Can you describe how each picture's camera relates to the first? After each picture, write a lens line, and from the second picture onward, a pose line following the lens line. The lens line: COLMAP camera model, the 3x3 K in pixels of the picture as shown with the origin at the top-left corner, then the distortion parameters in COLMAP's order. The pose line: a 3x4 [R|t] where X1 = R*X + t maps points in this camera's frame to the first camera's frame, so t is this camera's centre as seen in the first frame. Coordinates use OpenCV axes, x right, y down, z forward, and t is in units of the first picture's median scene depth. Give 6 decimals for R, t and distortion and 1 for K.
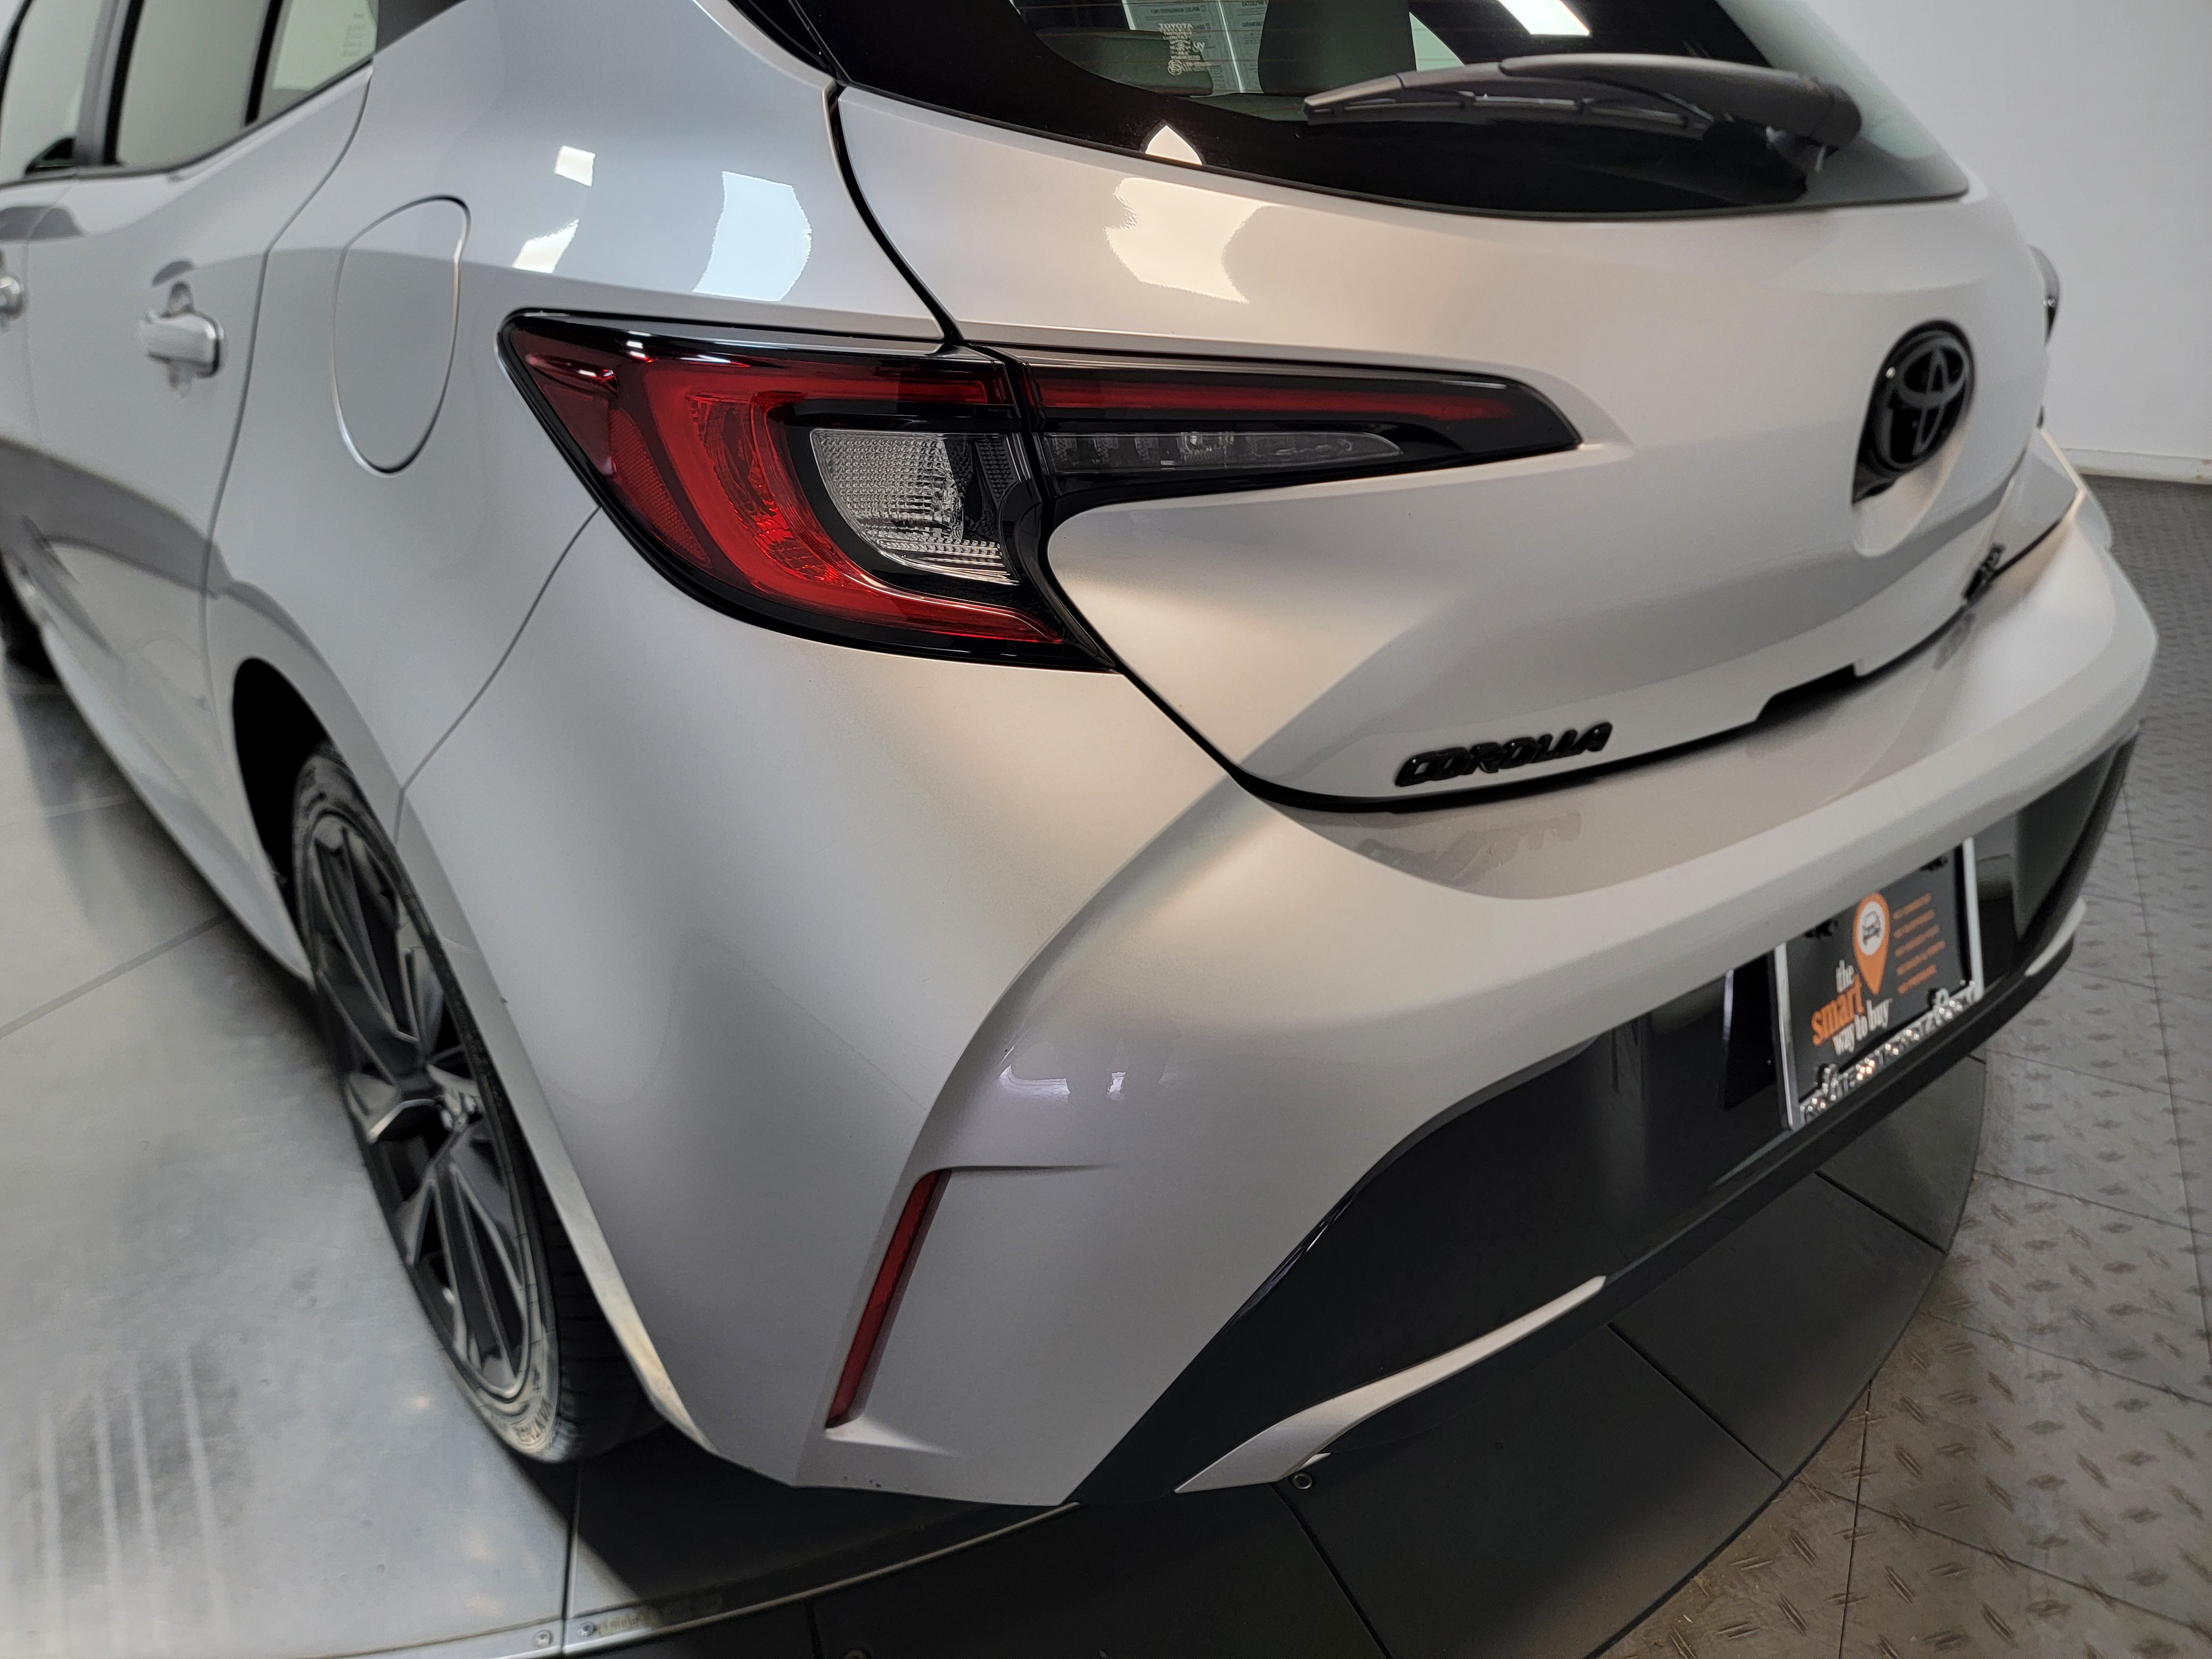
lens RADIAL K [[1548.0, 0, 1126.0], [0, 1548.0, 839.1], [0, 0, 1]] dist [0.046900, -0.054478]
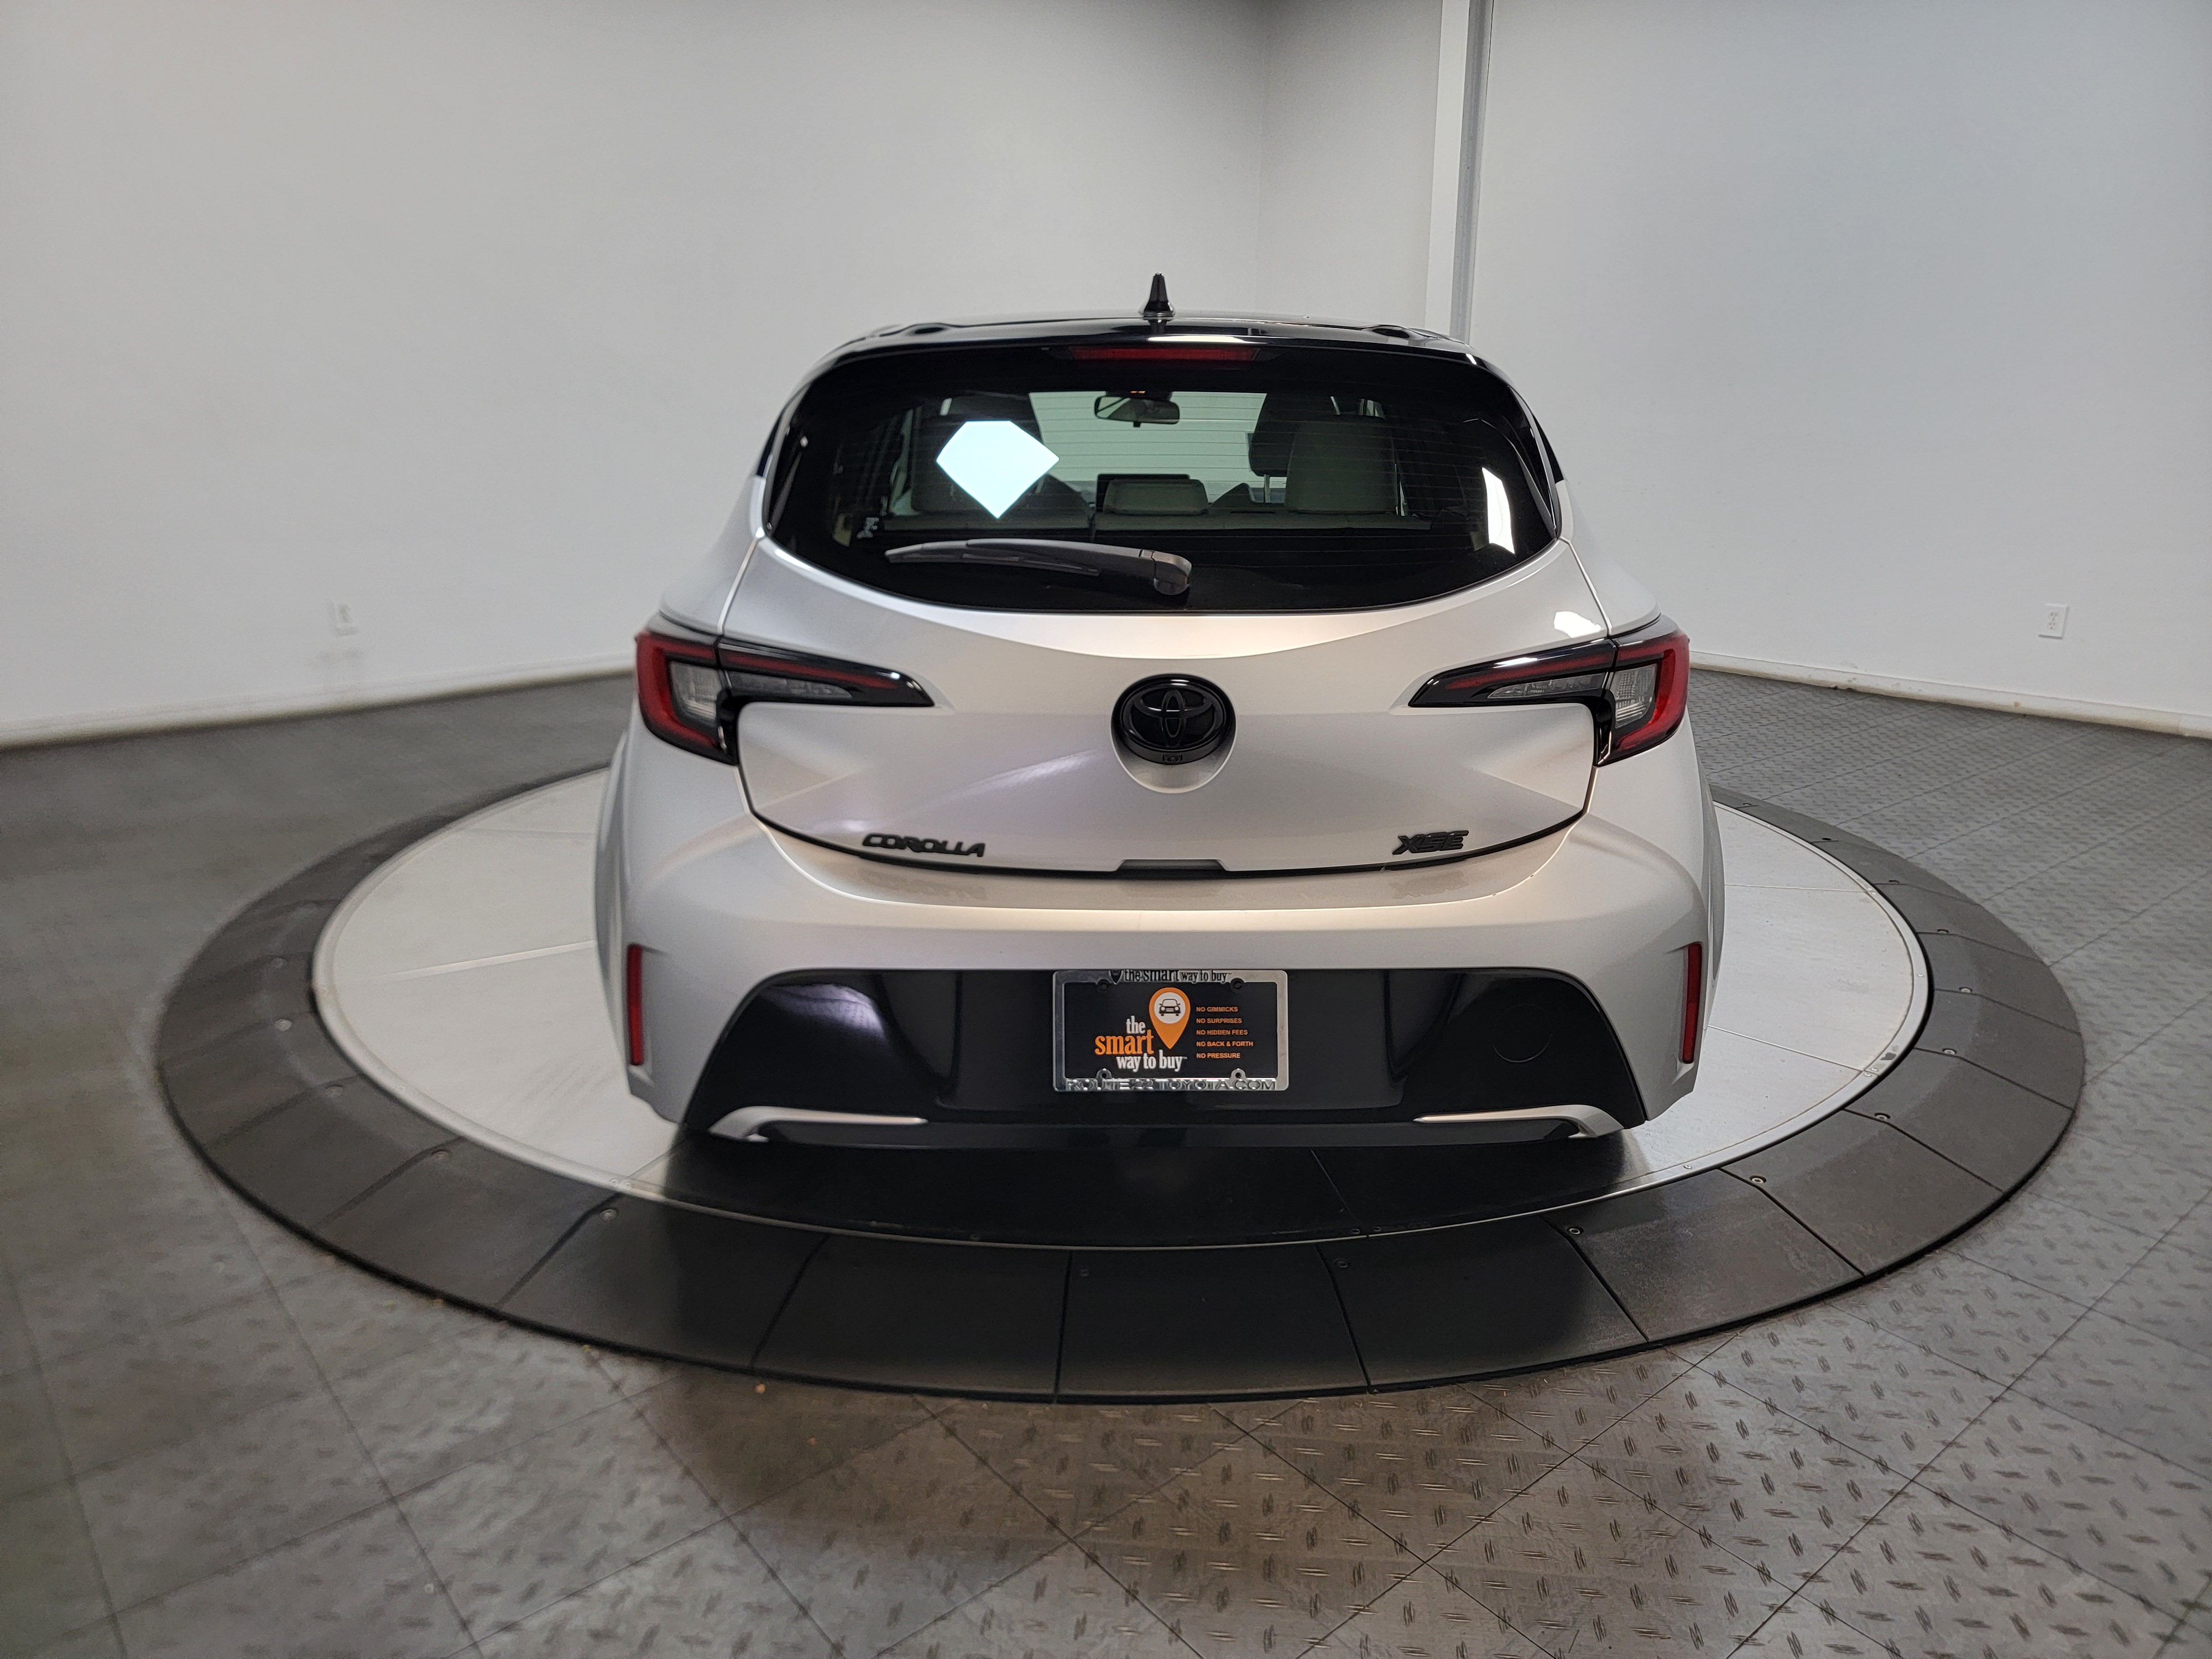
lens RADIAL K [[1512.6, 0, 1087.2], [0, 1512.6, 824.2], [0, 0, 1]] dist [0.050770, -0.031867]
pose [[0.766742, 0.163467, -0.620795, 1.714715], [-0.264187, 0.961700, -0.073062, 0.009579], [0.585075, 0.220026, 0.780561, -0.494083]]
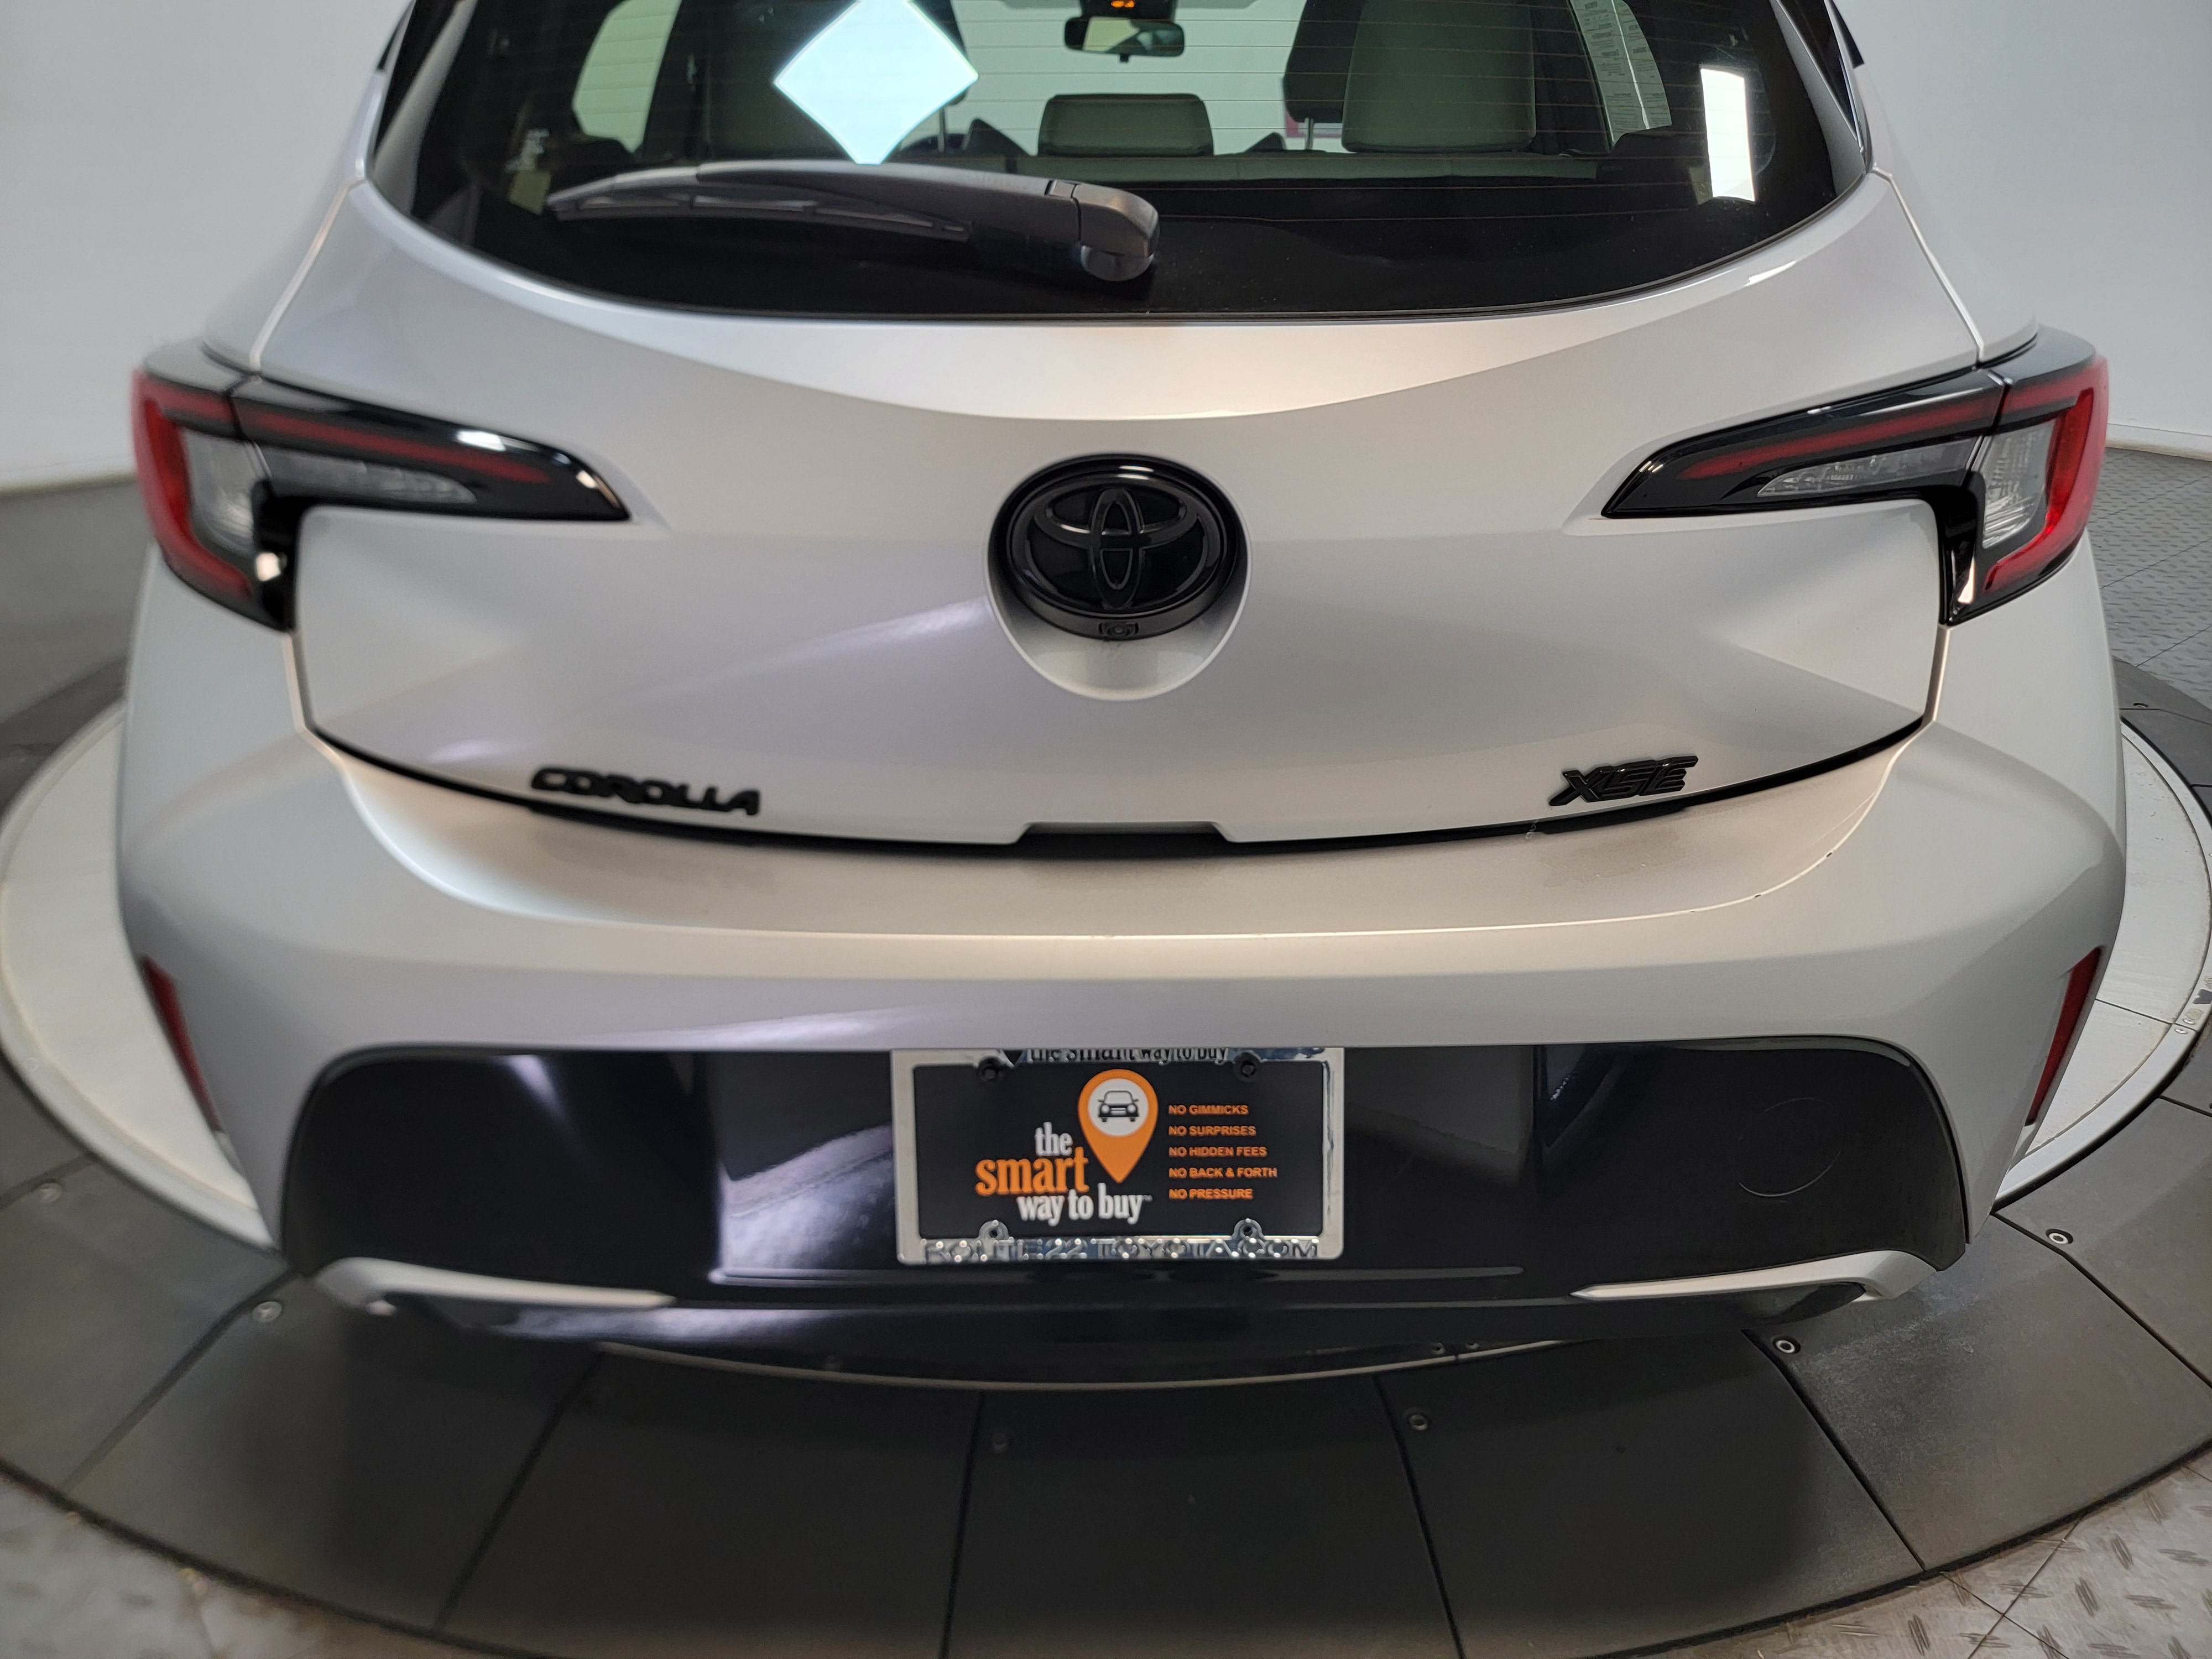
lens RADIAL K [[1531.4, 0, 1136.7], [0, 1531.4, 825.0], [0, 0, 1]] dist [0.022083, -0.001736]
pose [[0.772785, 0.257469, -0.580098, 1.160735], [-0.258612, 0.962439, 0.082653, -0.213607], [0.579589, 0.086147, 0.810343, 0.330969]]
